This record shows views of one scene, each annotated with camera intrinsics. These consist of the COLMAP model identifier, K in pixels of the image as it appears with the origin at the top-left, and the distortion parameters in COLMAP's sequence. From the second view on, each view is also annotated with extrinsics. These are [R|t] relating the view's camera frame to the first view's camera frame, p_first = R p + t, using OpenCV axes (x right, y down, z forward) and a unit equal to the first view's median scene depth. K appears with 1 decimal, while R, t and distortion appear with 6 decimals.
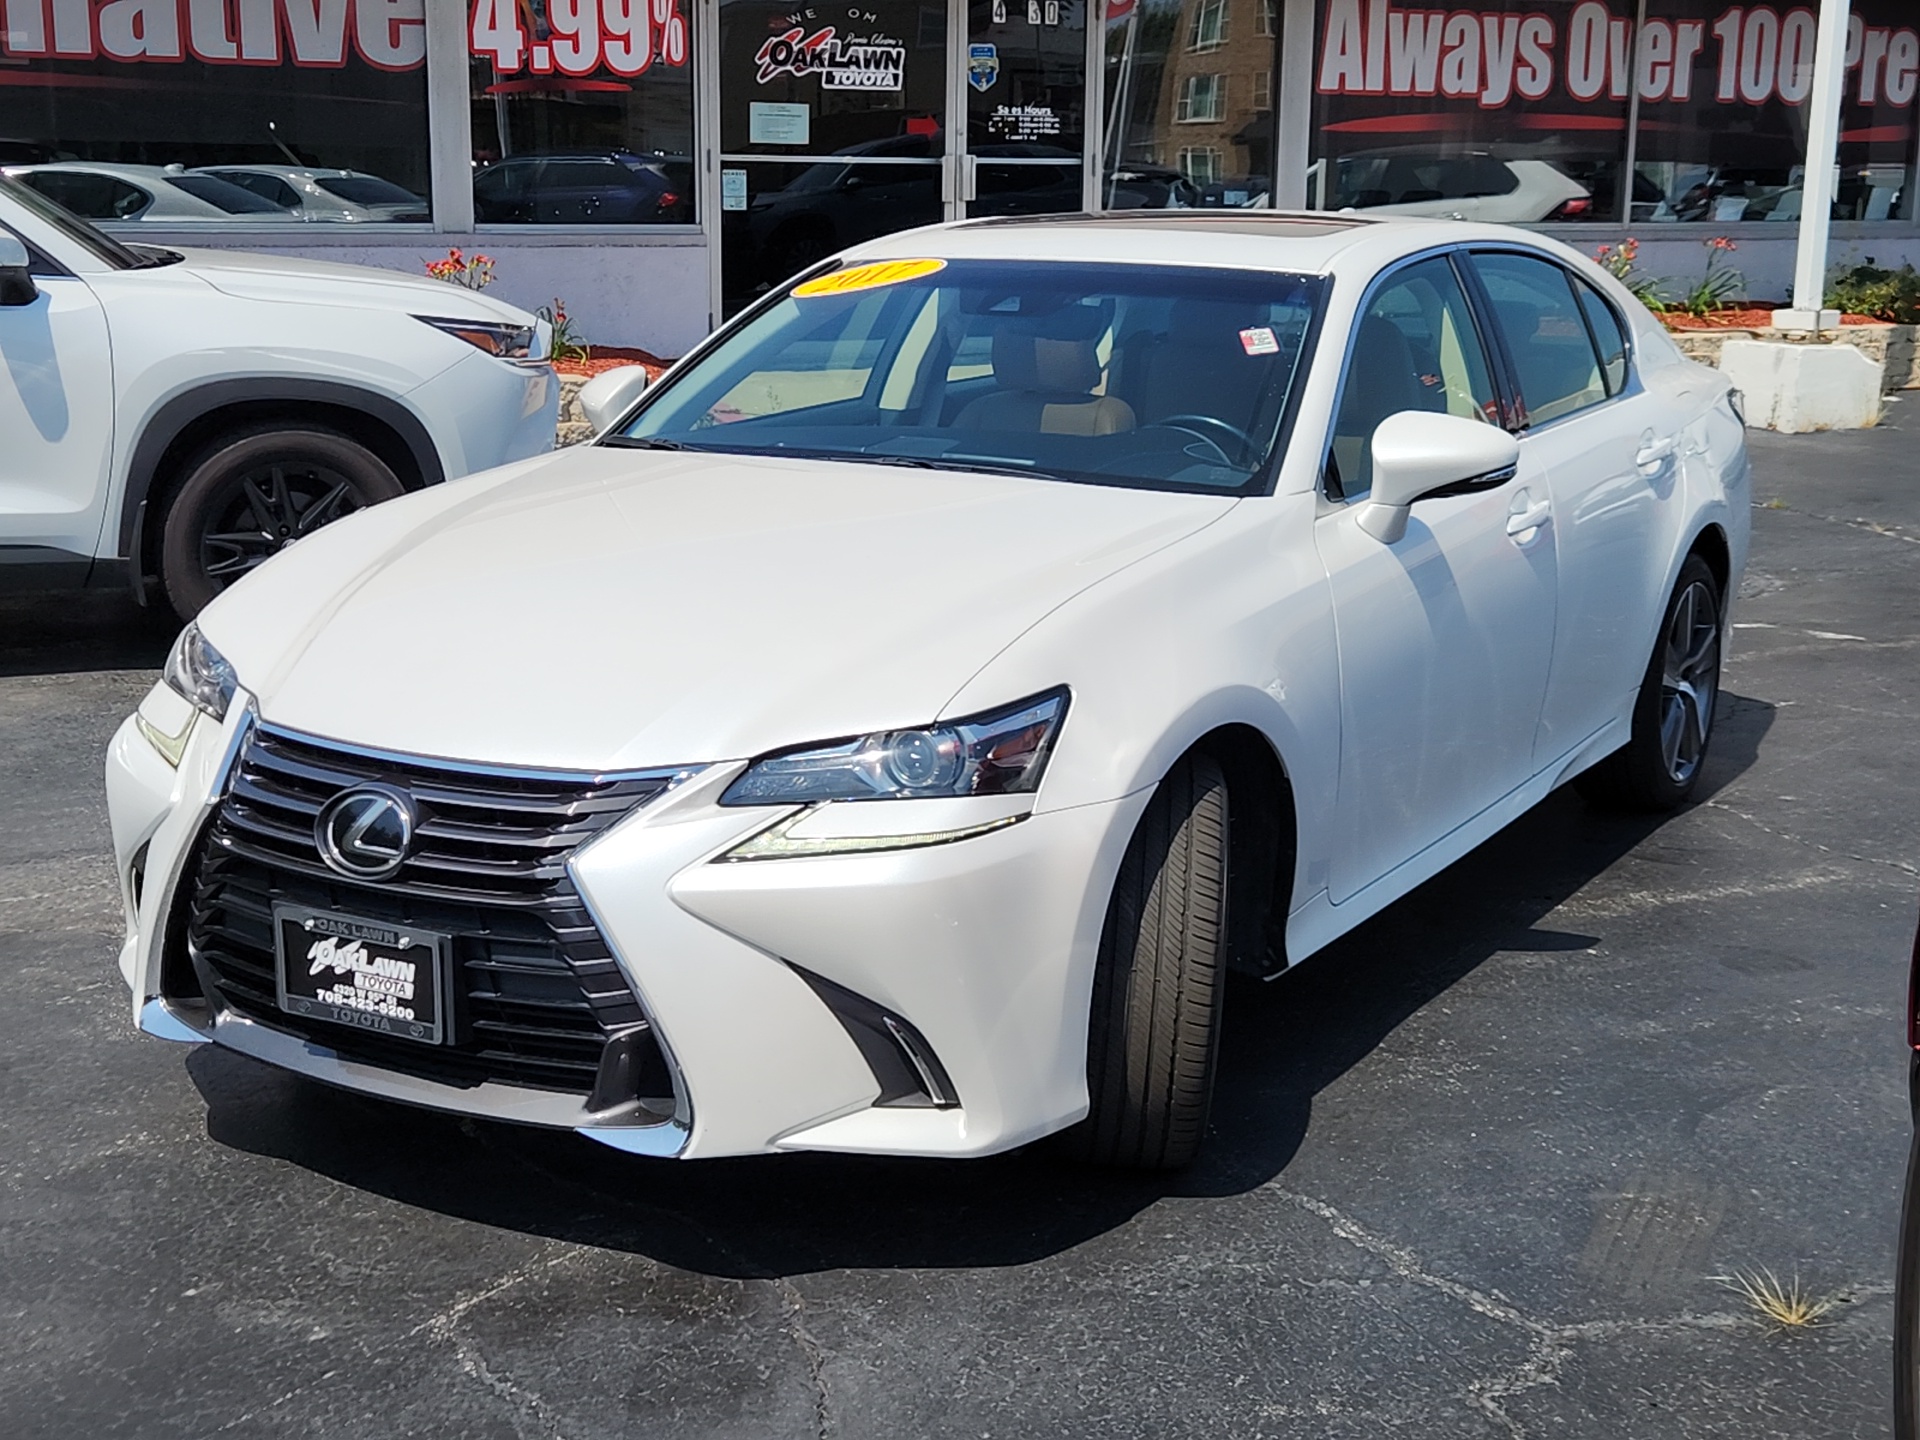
lens RADIAL K [[1977.3, 0, 926.2], [0, 1977.3, 670.5], [0, 0, 1]] dist [0.019228, -0.007354]
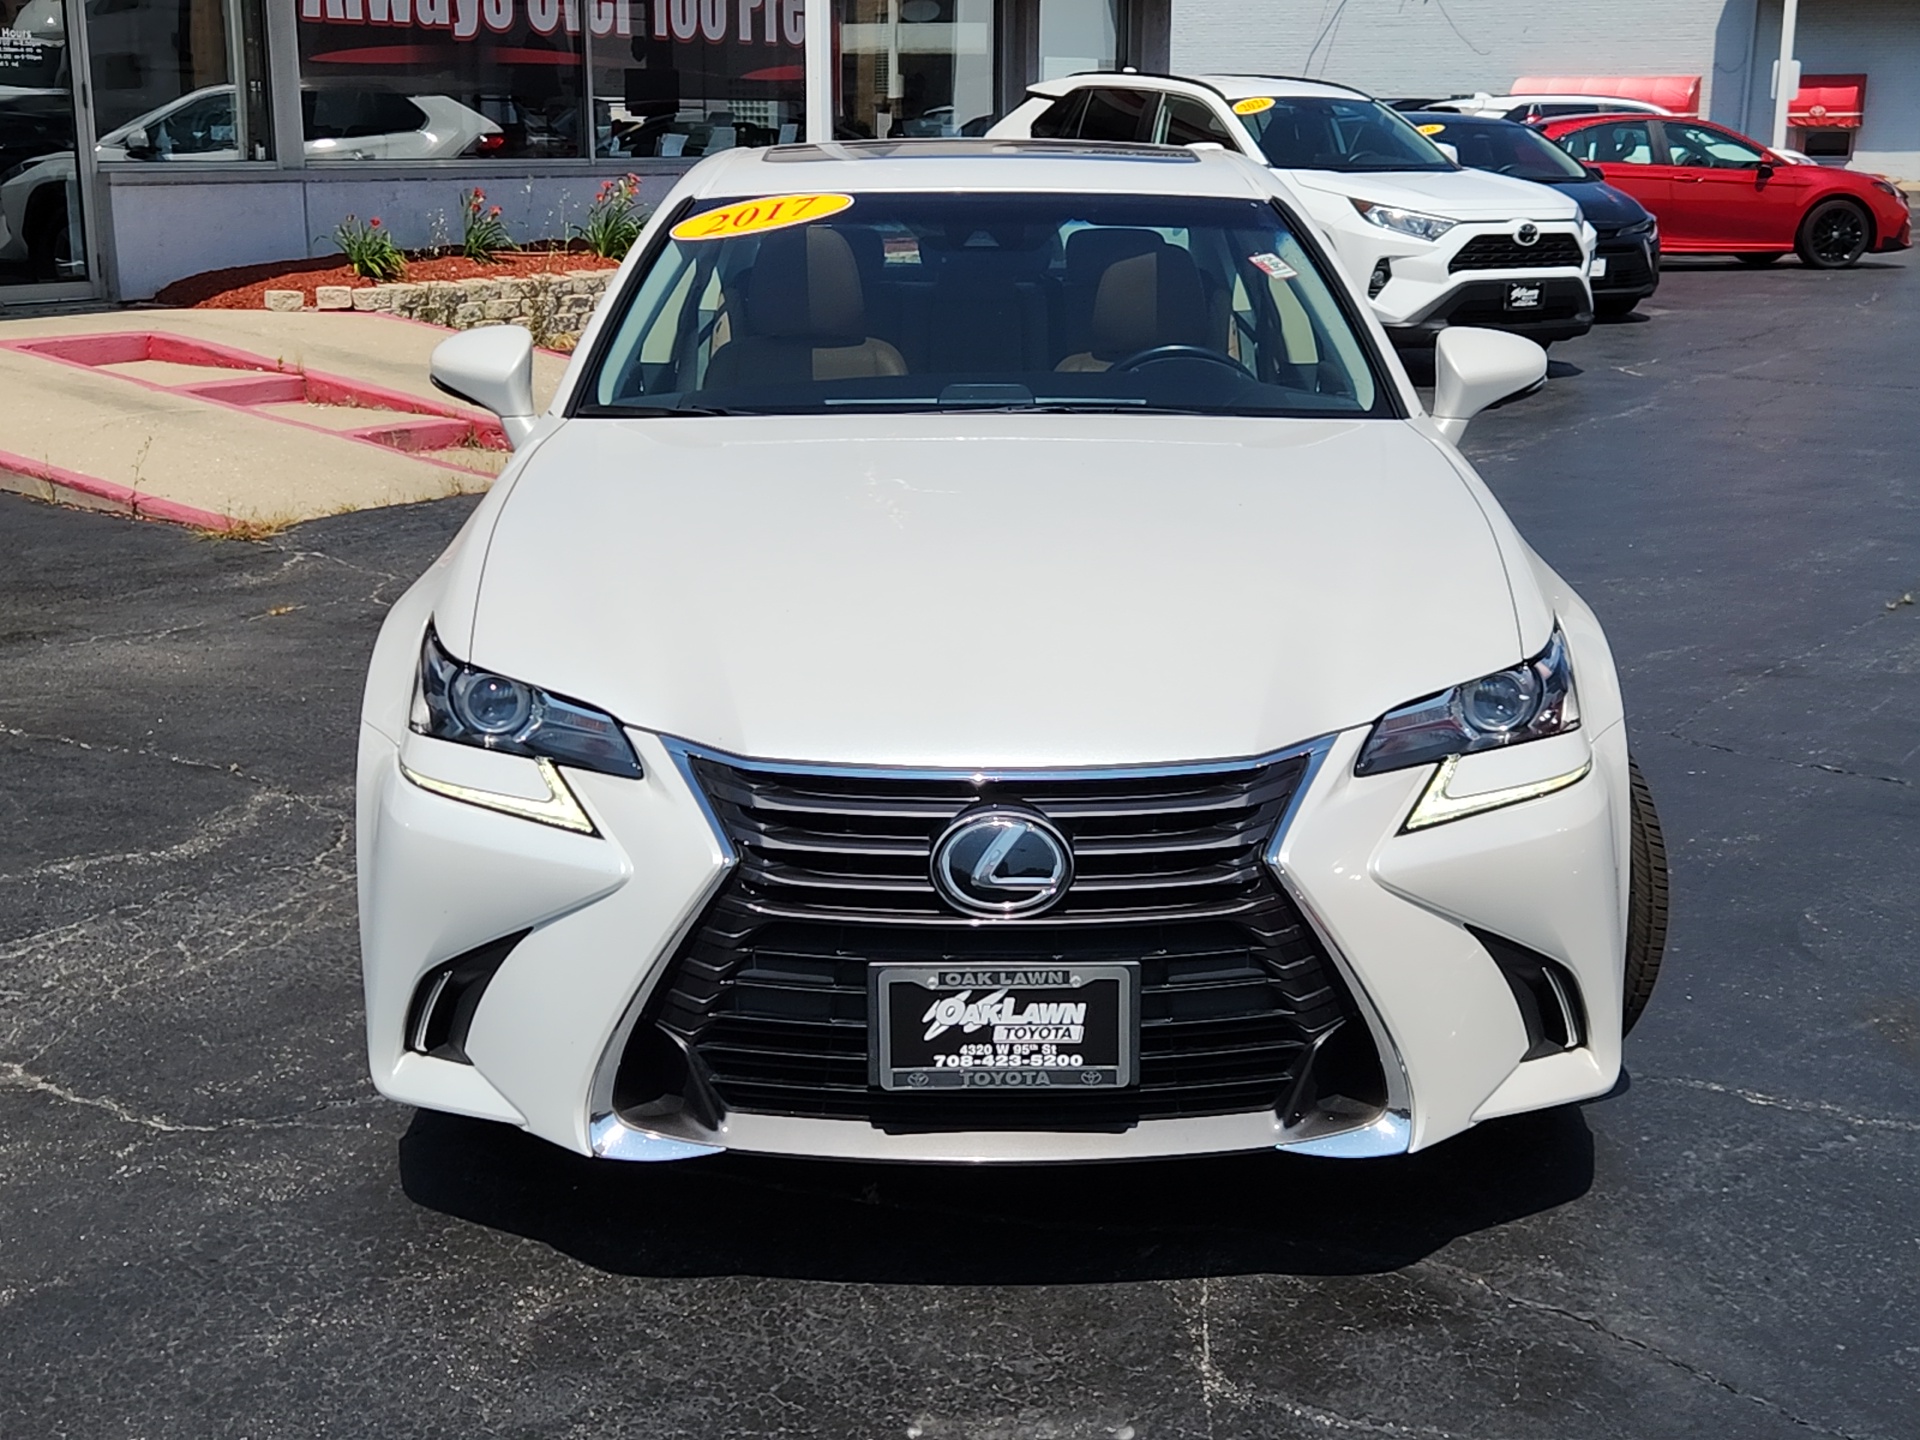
lens RADIAL K [[2026.5, 0, 802.1], [0, 2026.5, 666.8], [0, 0, 1]] dist [0.053139, -0.021238]
pose [[0.902577, -0.114443, 0.415038, -0.708904], [0.105365, 0.993424, 0.044792, -0.052179], [-0.417435, 0.003302, 0.908701, 0.225996]]
